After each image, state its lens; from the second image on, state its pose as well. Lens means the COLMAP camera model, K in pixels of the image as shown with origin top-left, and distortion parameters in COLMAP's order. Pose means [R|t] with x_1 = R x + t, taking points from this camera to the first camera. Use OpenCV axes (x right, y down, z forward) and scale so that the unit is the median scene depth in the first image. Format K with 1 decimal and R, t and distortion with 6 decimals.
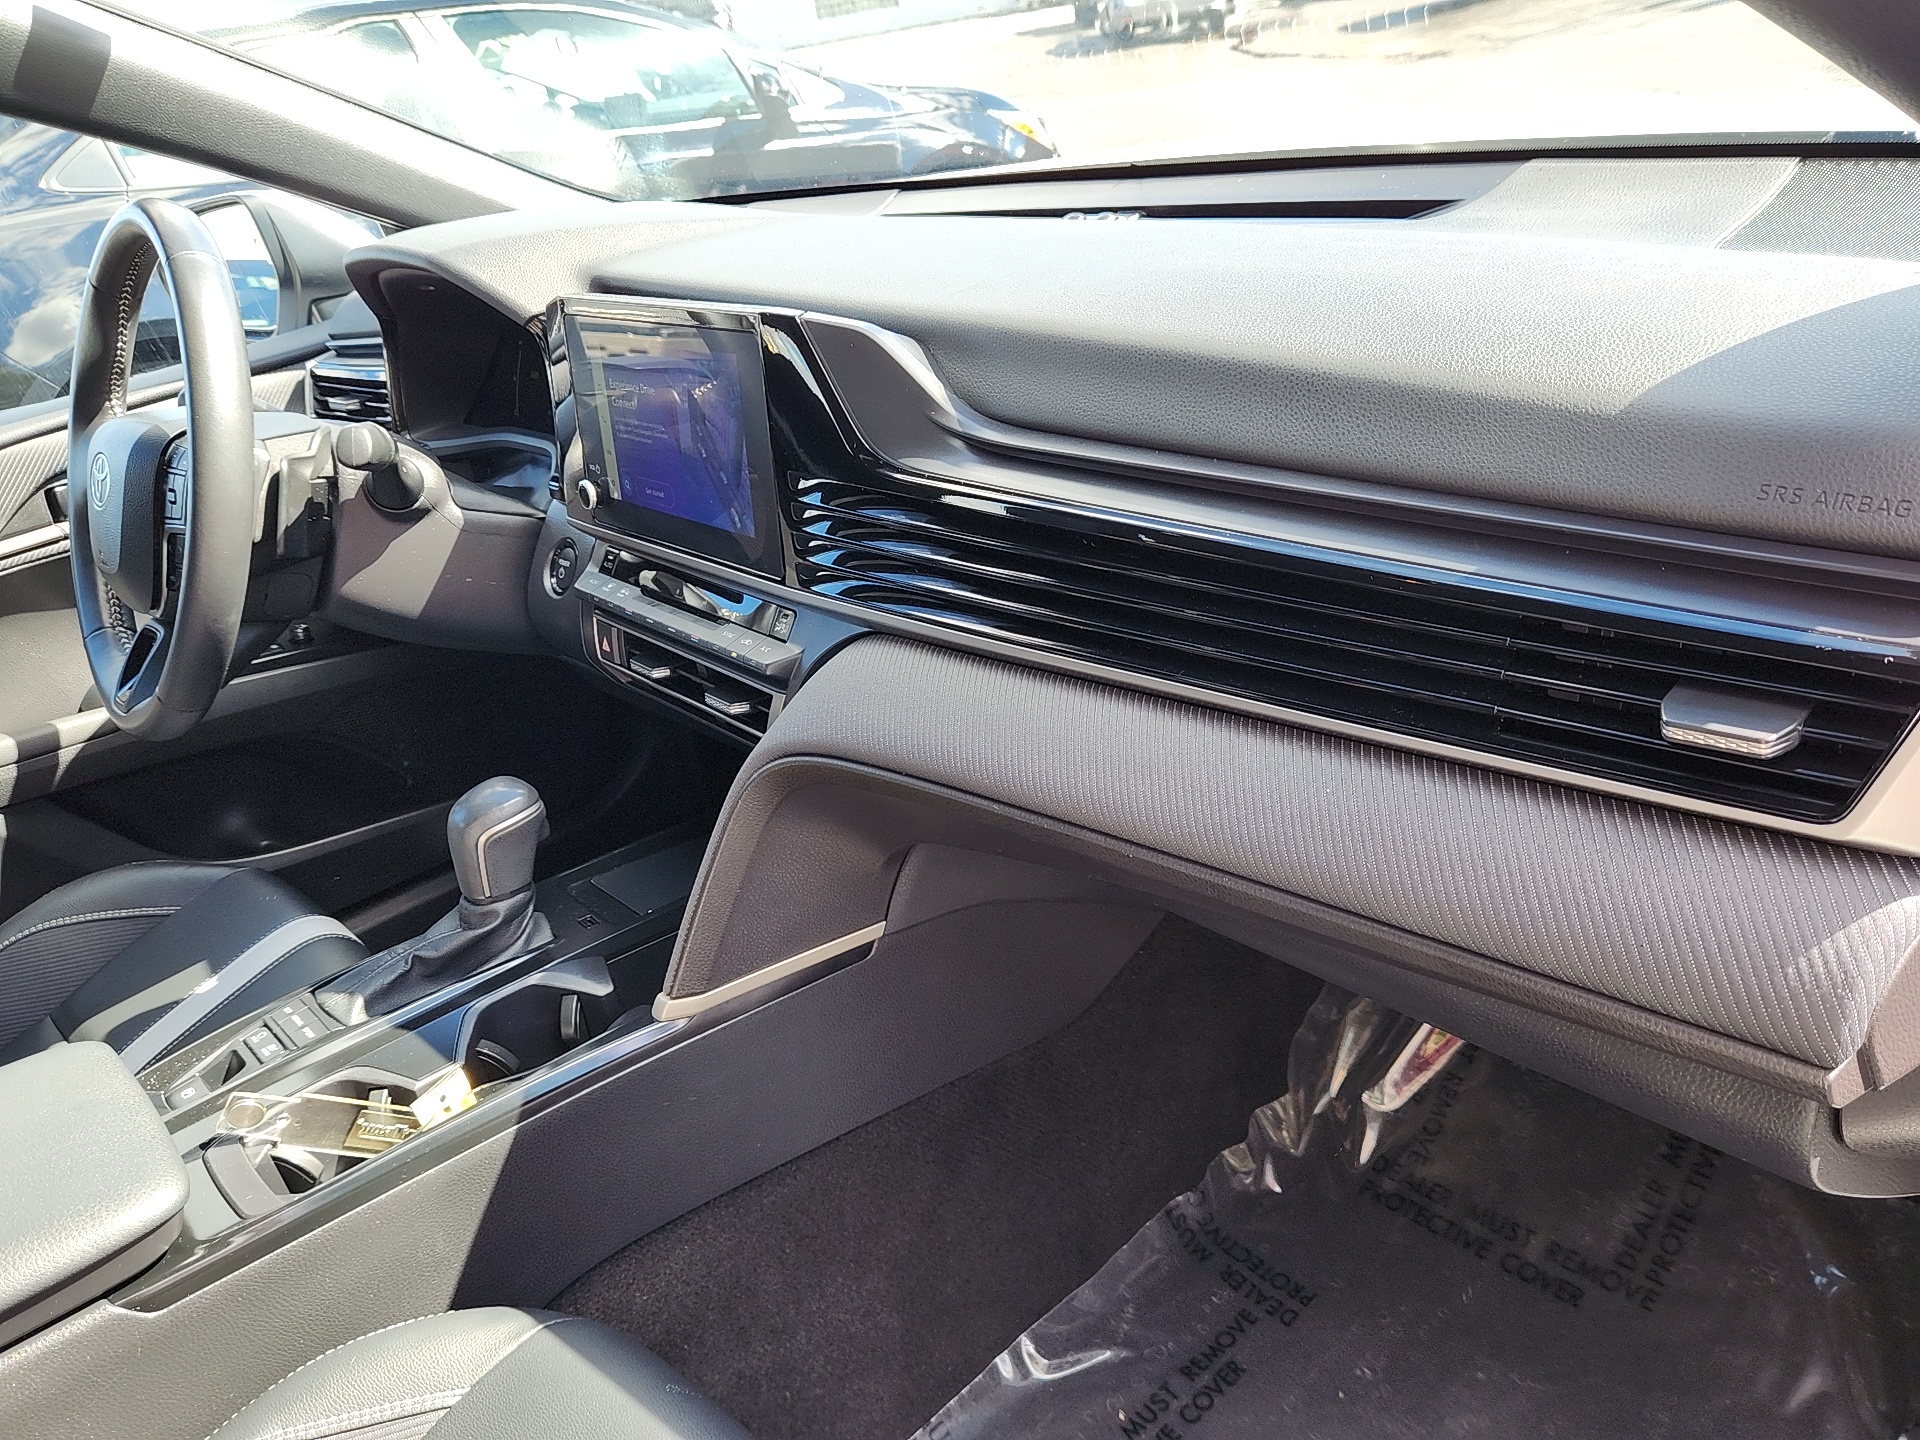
lens RADIAL K [[1443.6, 0, 955.7], [0, 1443.6, 736.7], [0, 0, 1]] dist [0.054768, -0.050904]
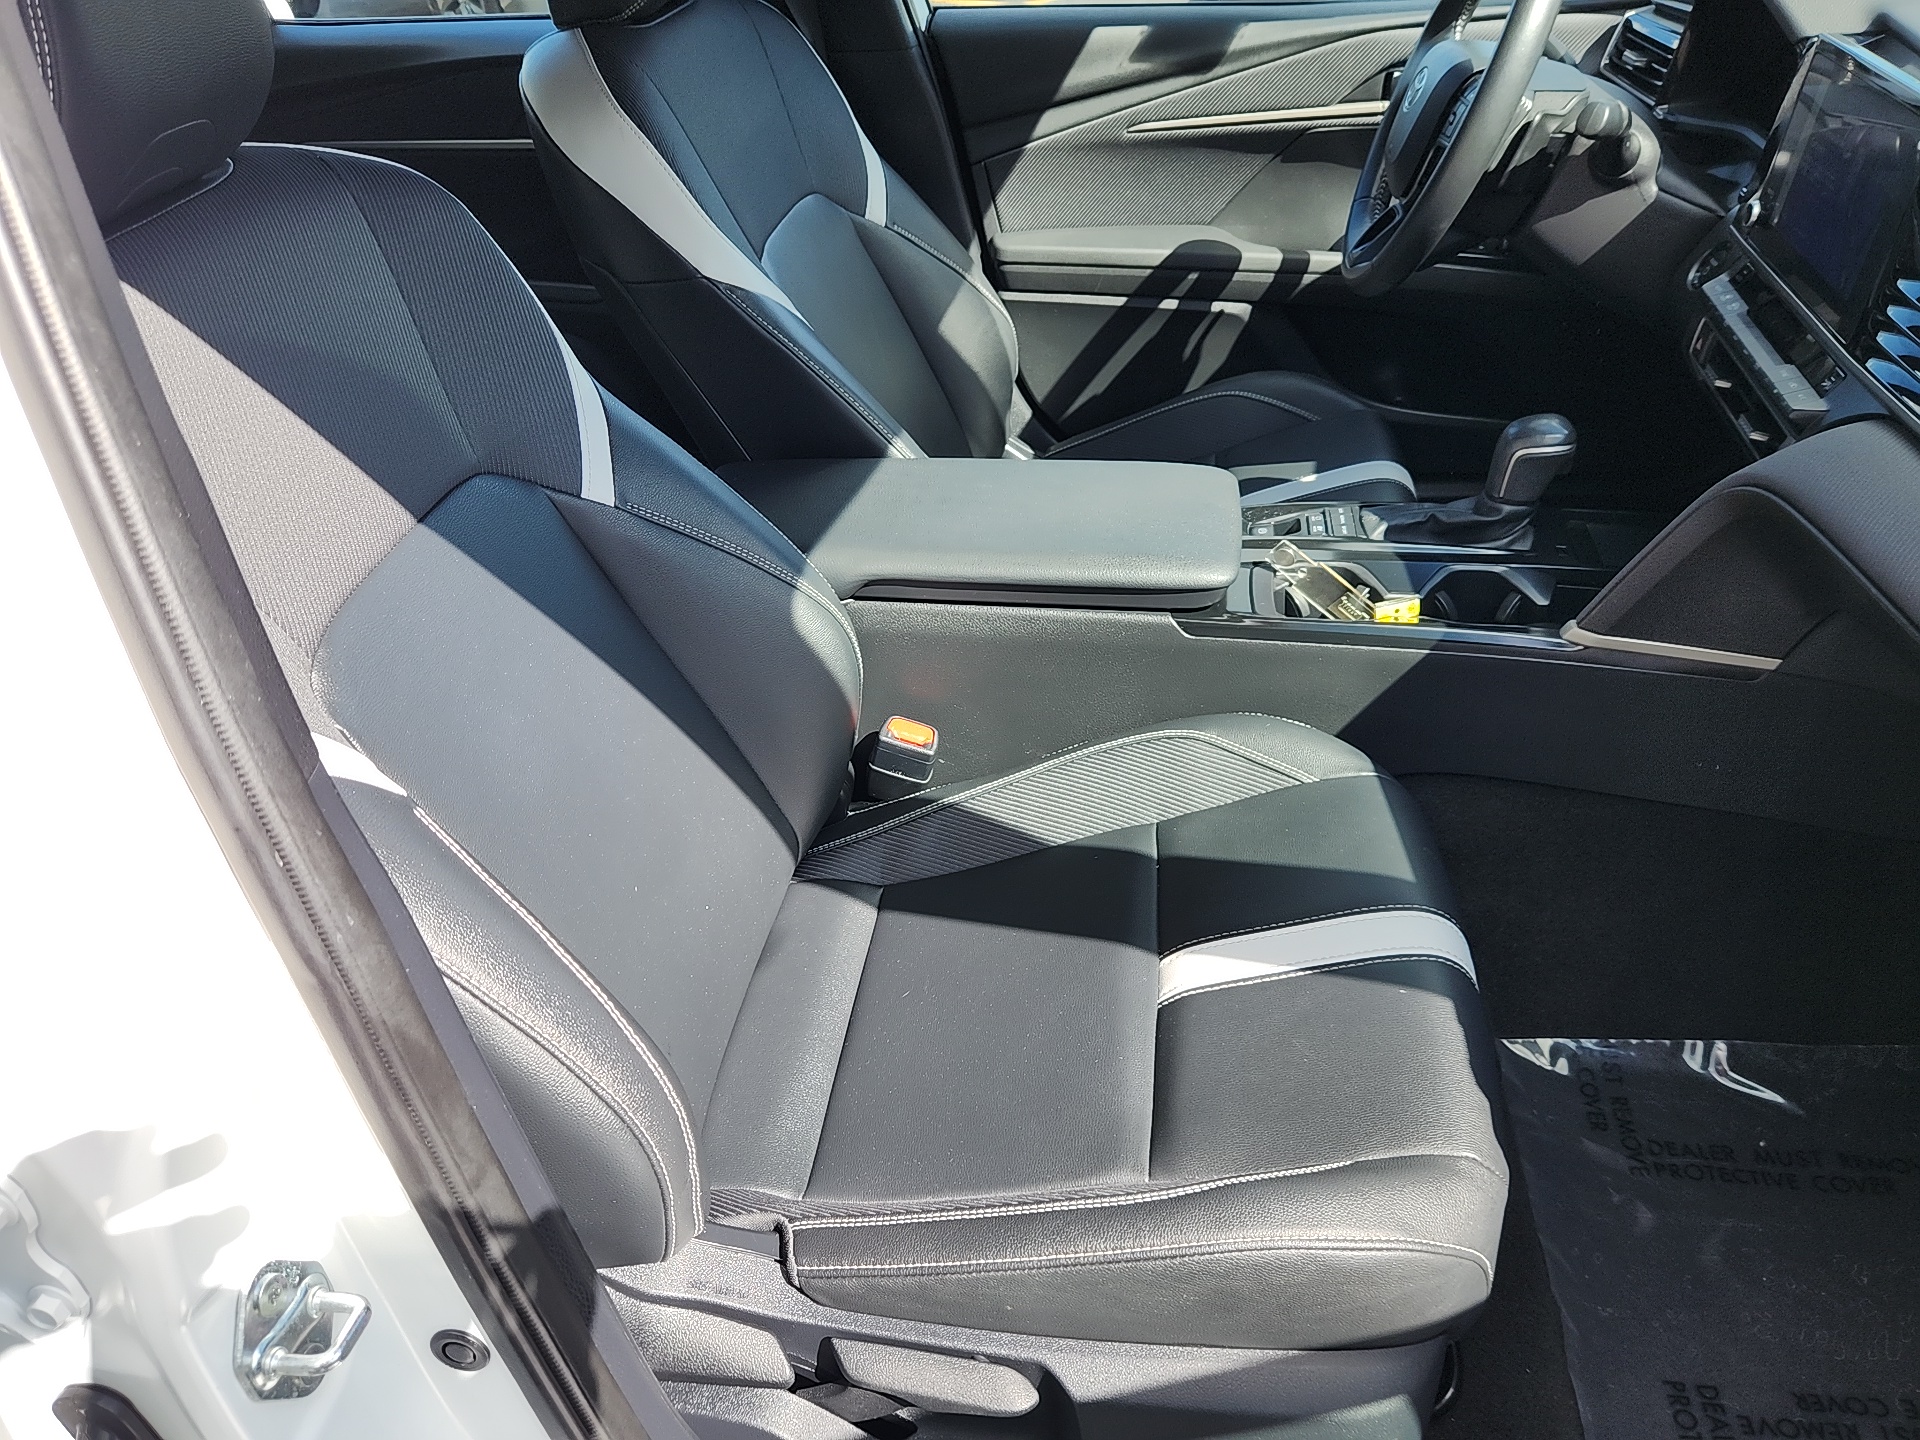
lens RADIAL K [[1443.6, 0, 955.7], [0, 1443.6, 736.7], [0, 0, 1]] dist [0.054768, -0.050904]
pose [[0.649476, 0.516556, -0.557989, 0.205675], [-0.354156, 0.854870, 0.379170, -0.029004], [0.672871, -0.048647, 0.738159, -0.316853]]
